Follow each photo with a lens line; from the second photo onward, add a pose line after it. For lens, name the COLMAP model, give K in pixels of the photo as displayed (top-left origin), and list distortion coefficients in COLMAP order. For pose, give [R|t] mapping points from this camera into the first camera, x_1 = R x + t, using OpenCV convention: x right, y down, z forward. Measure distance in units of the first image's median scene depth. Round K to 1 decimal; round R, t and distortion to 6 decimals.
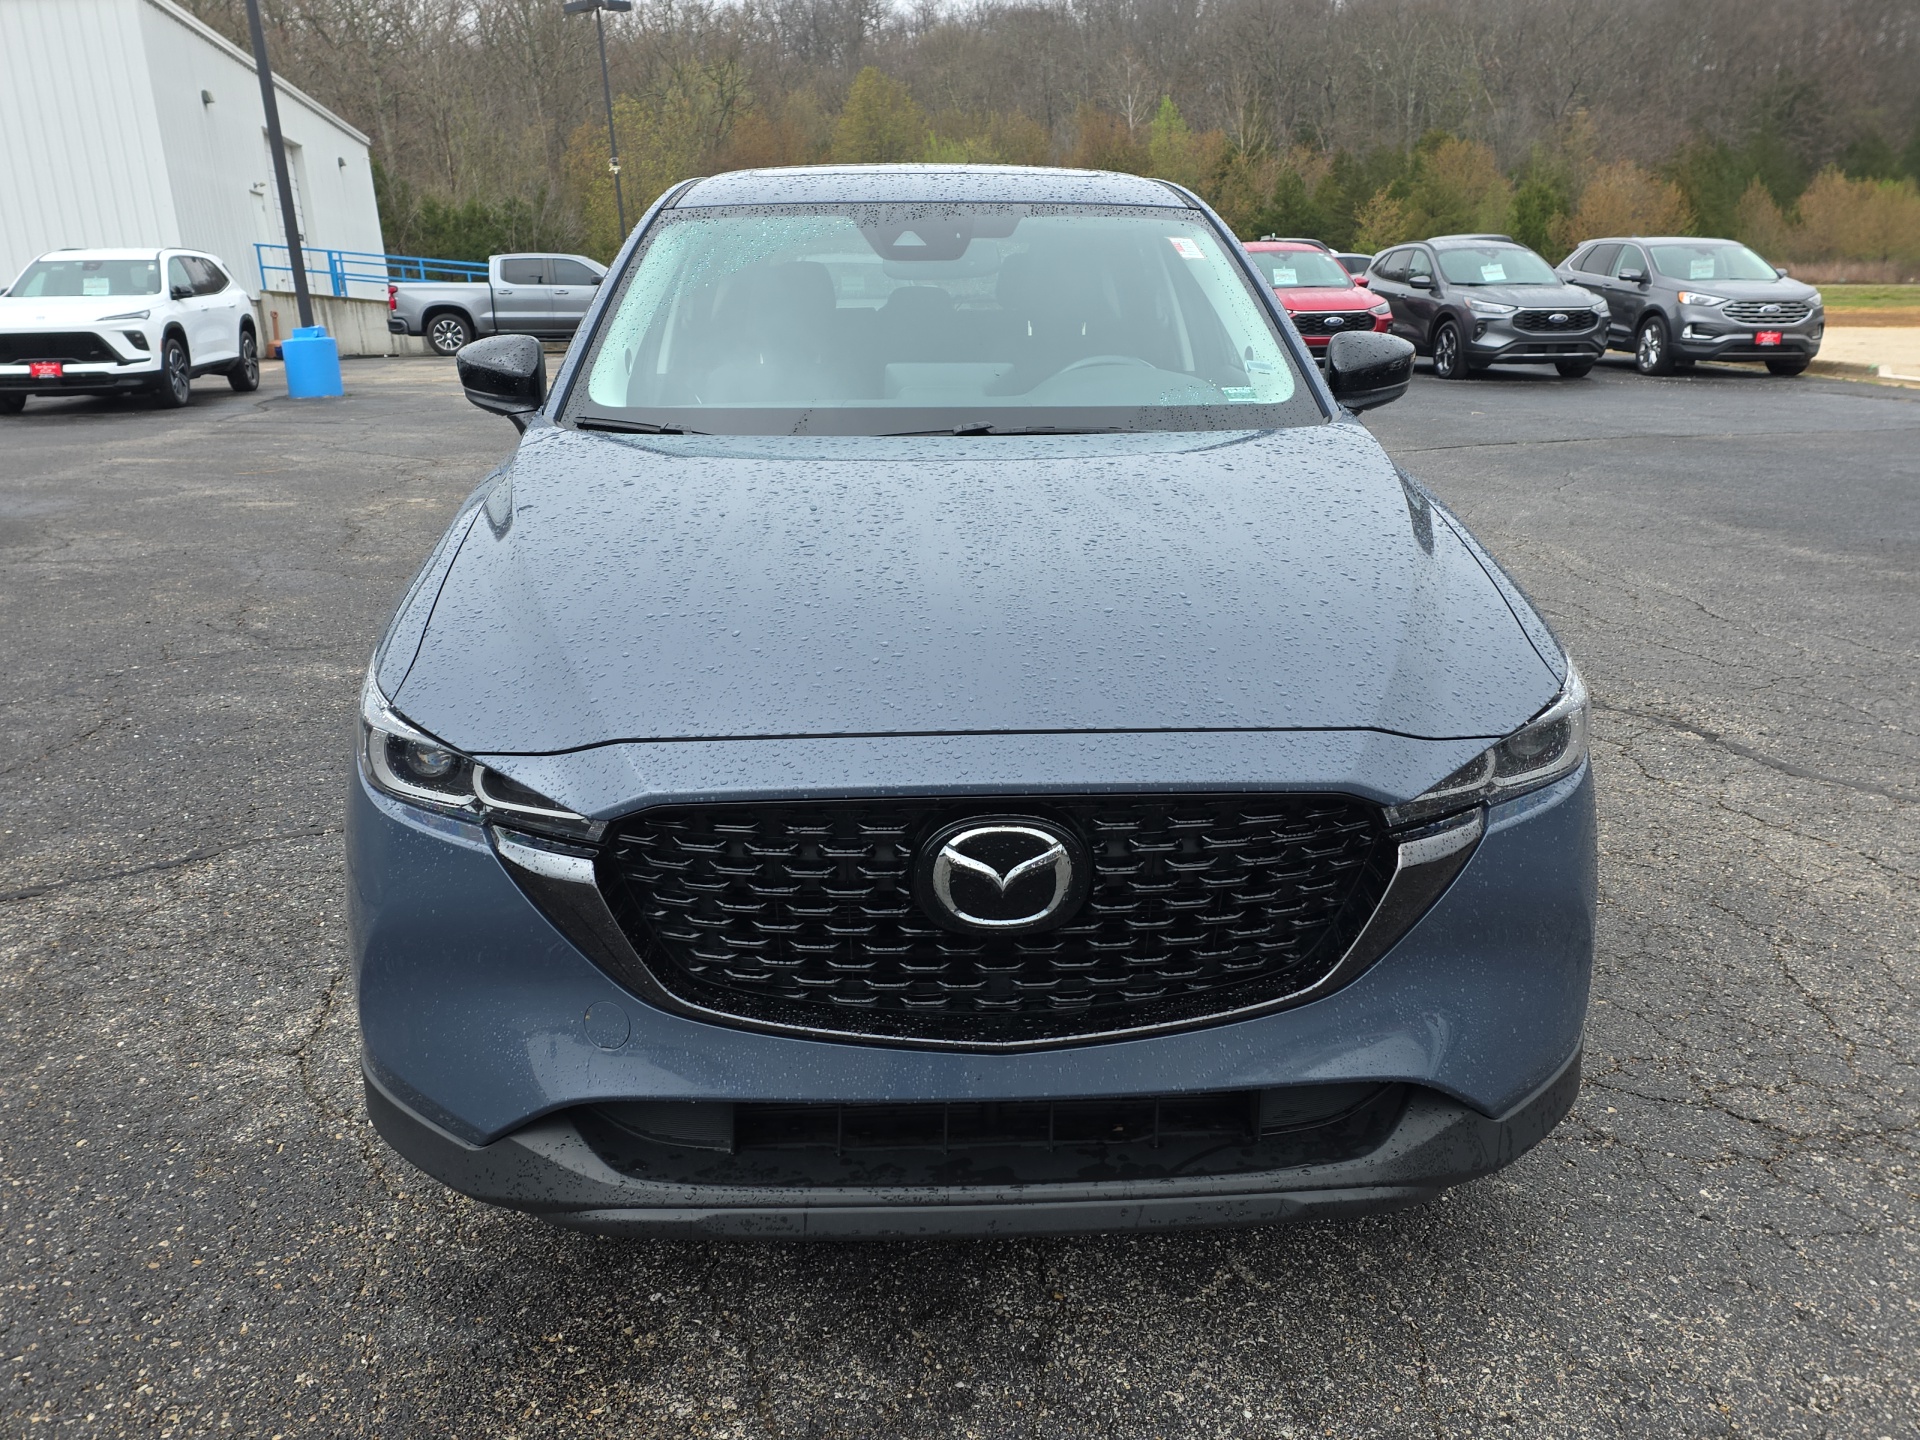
lens RADIAL K [[1567.3, 0, 965.0], [0, 1567.3, 715.6], [0, 0, 1]] dist [0.108445, -0.117461]
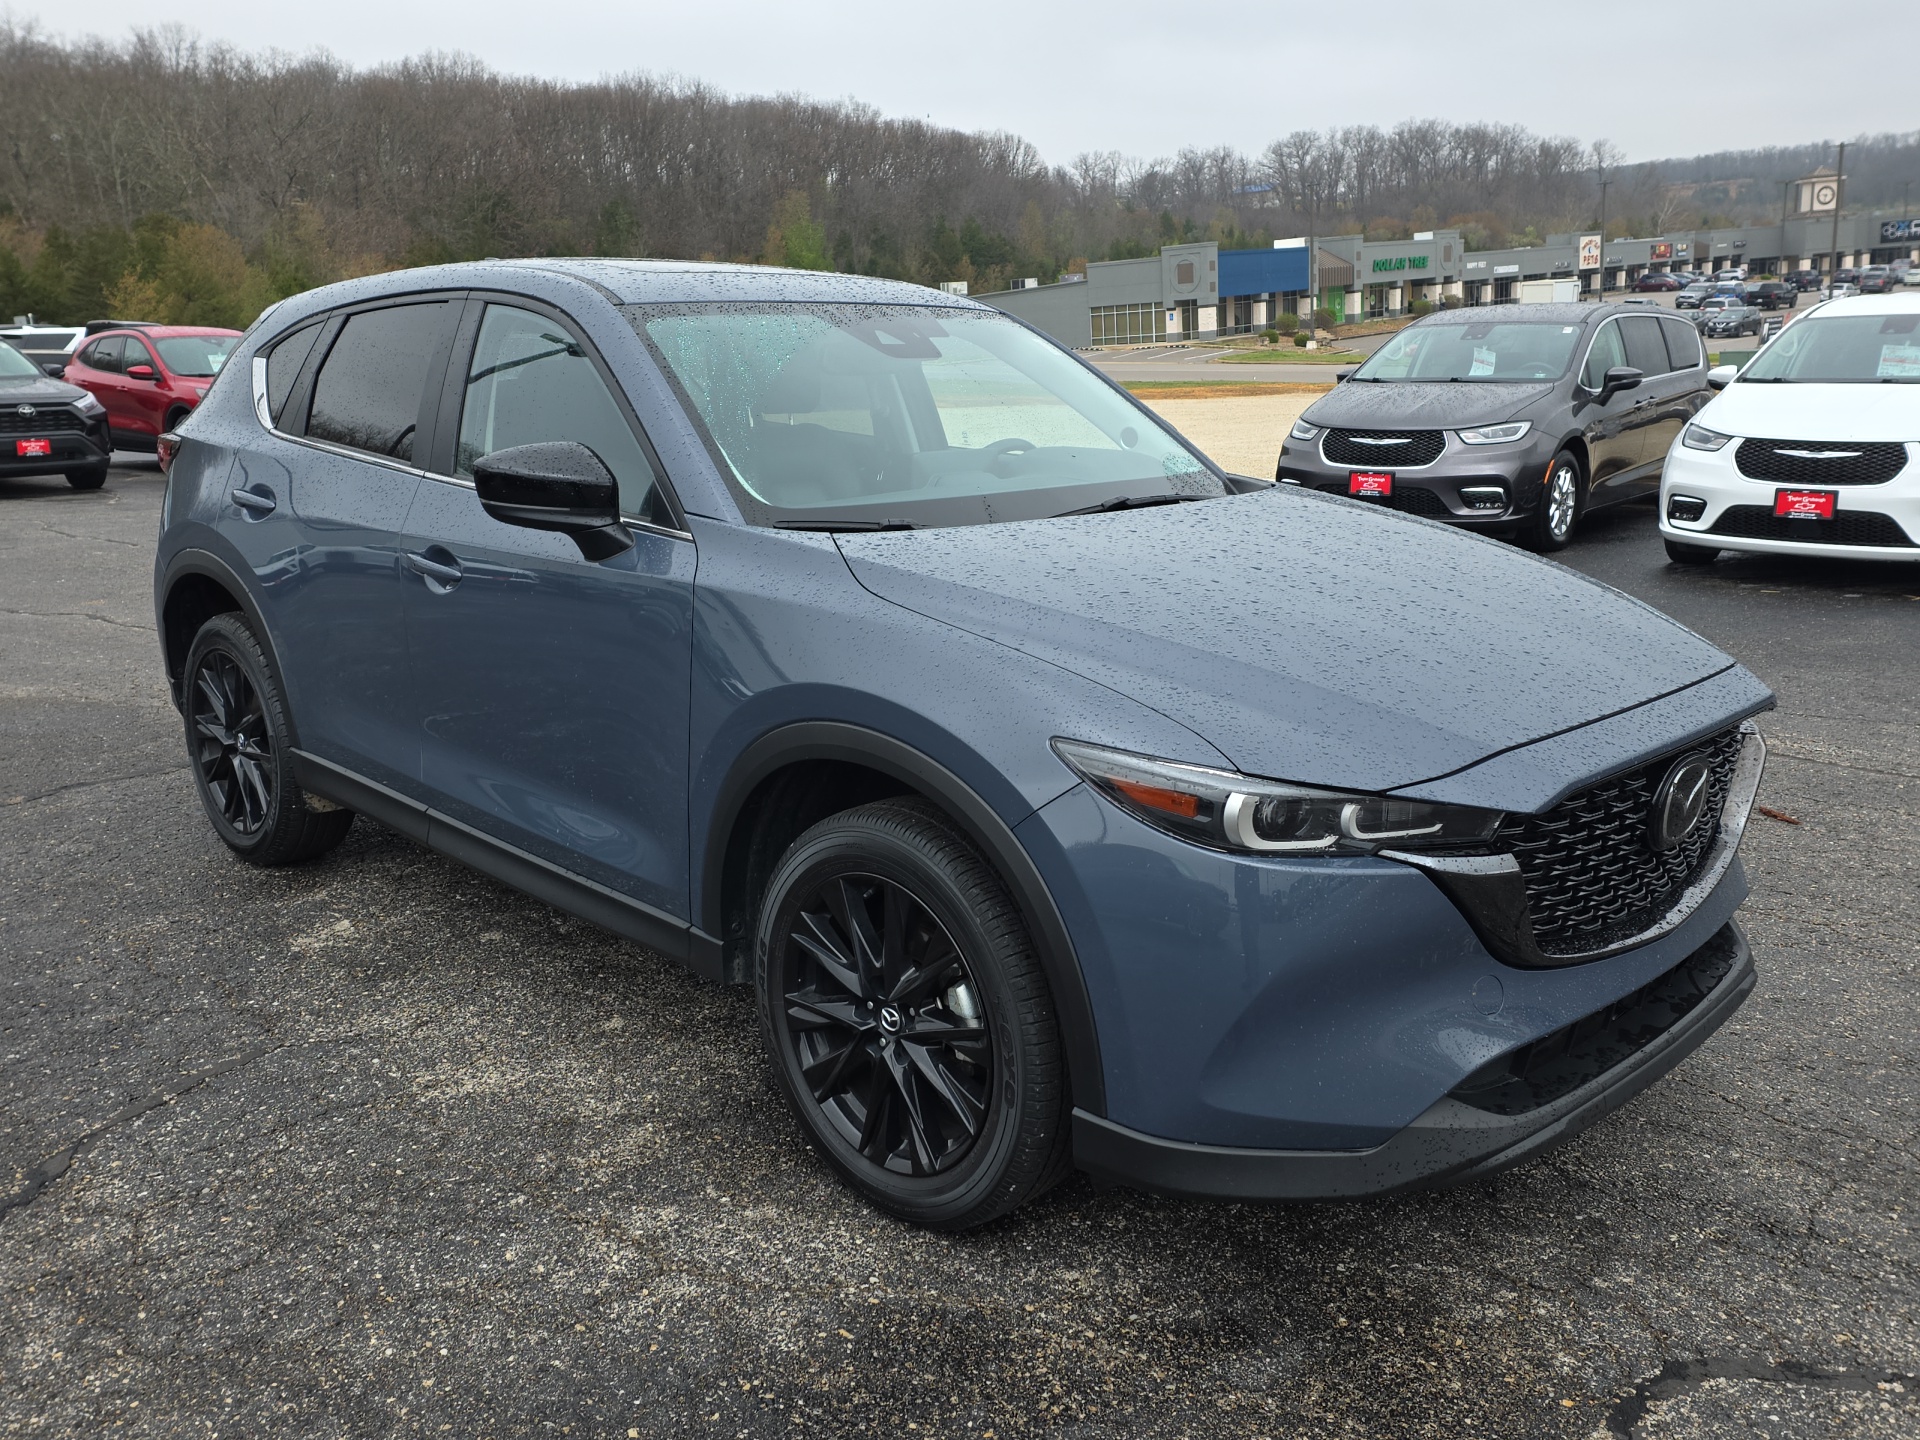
lens RADIAL K [[1567.3, 0, 965.0], [0, 1567.3, 715.6], [0, 0, 1]] dist [0.108445, -0.117461]
pose [[0.736416, -0.154726, 0.658598, -1.025447], [0.188199, 0.981922, 0.020250, -0.088542], [-0.649825, 0.109036, 0.752222, 0.267357]]
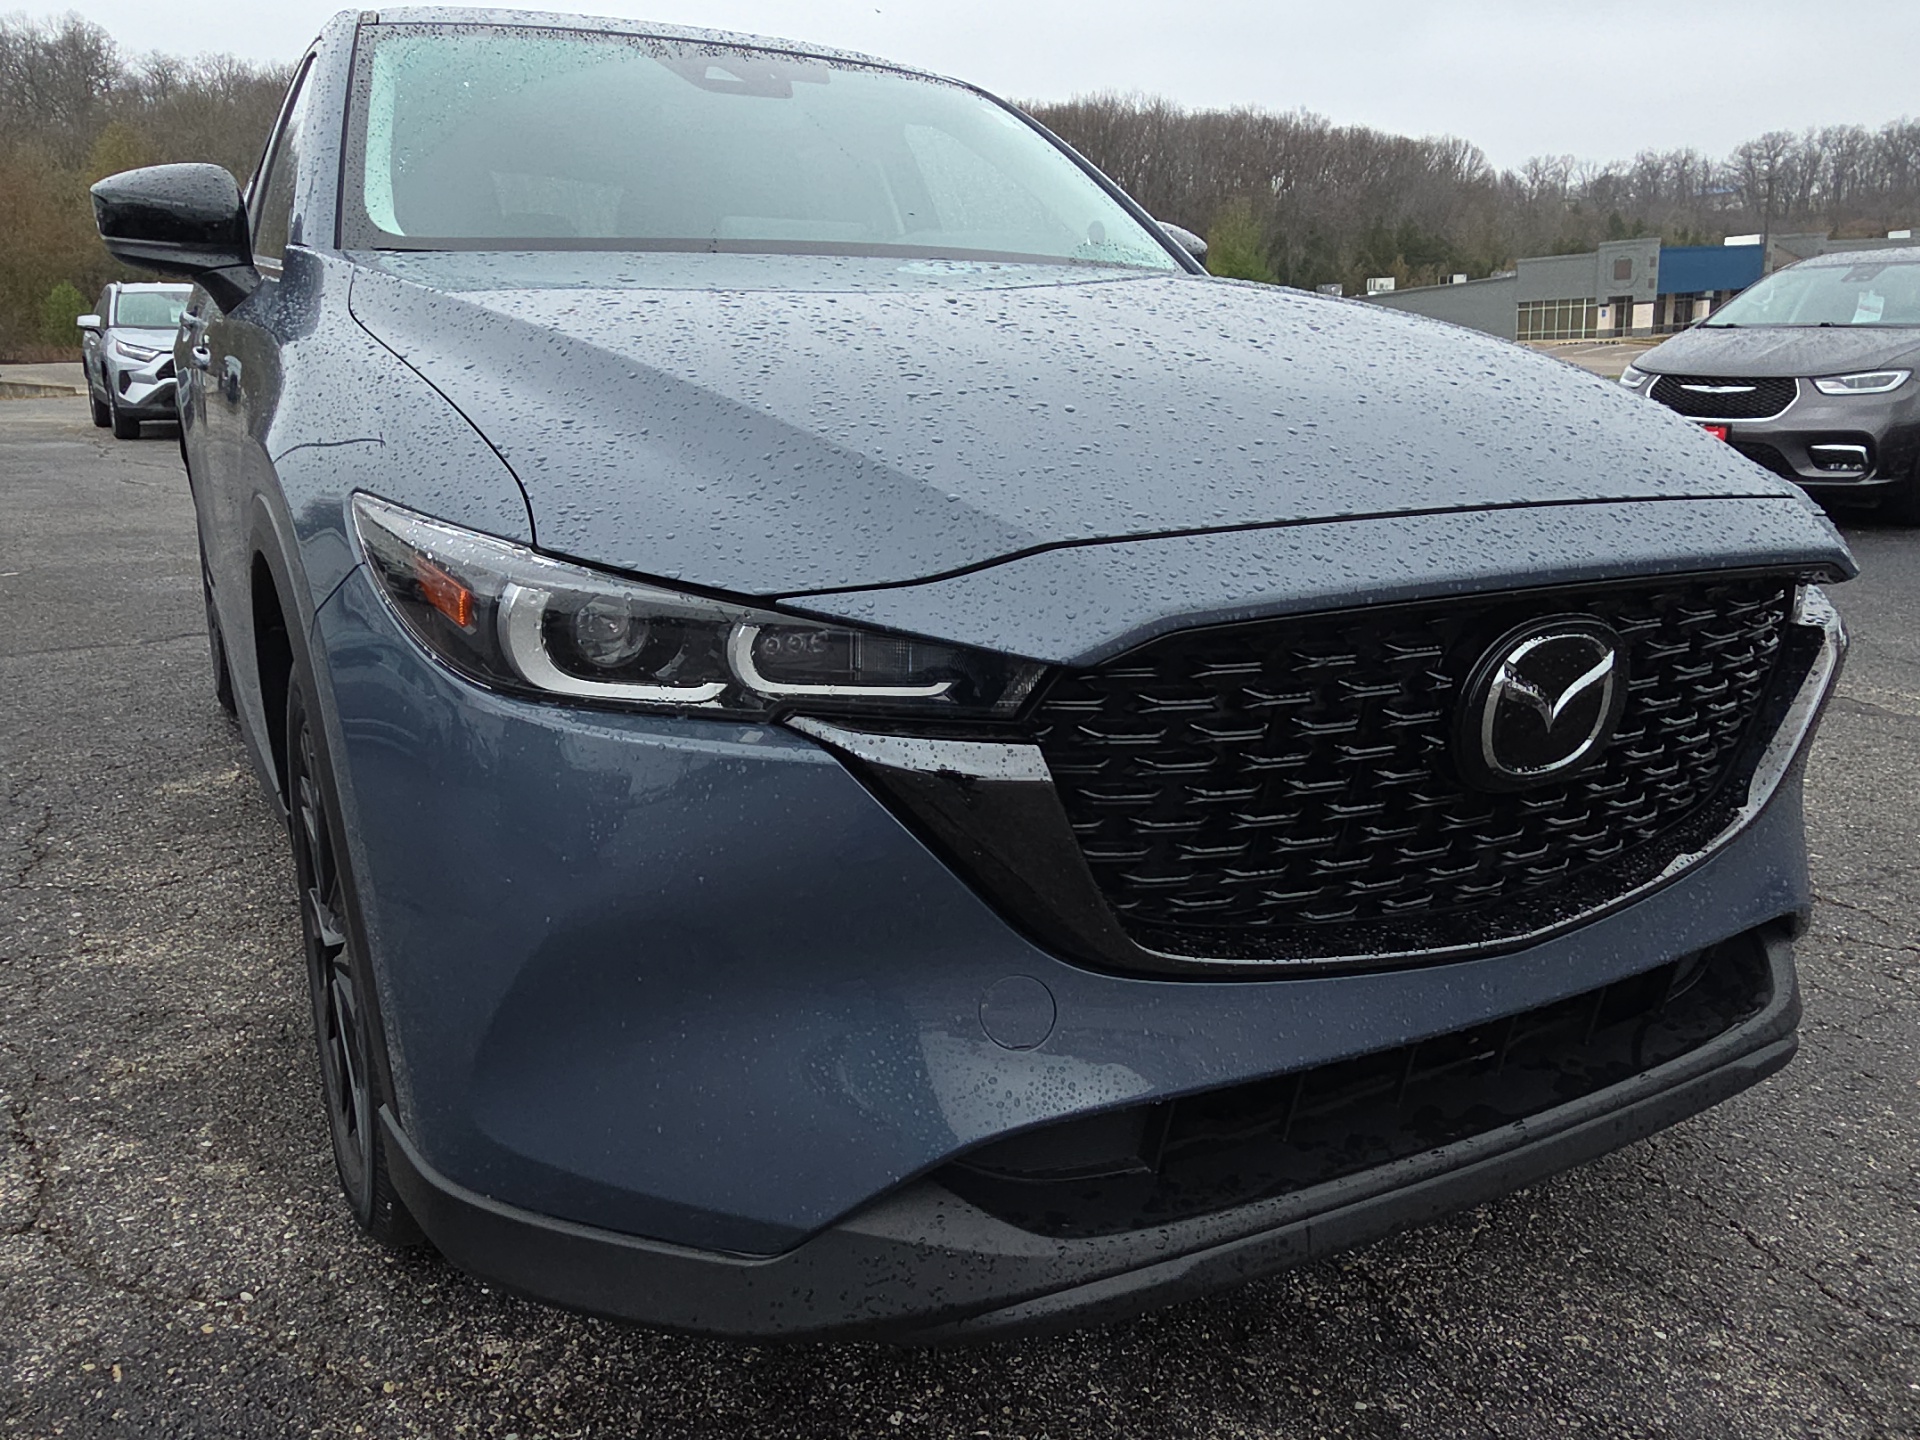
lens RADIAL K [[1441.9, 0, 954.7], [0, 1441.9, 725.1], [0, 0, 1]] dist [0.000349, 0.004257]
pose [[0.898746, -0.101979, 0.426446, -0.390405], [0.109133, 0.993997, 0.007701, 0.059265], [-0.424672, 0.039618, 0.904480, 0.388289]]
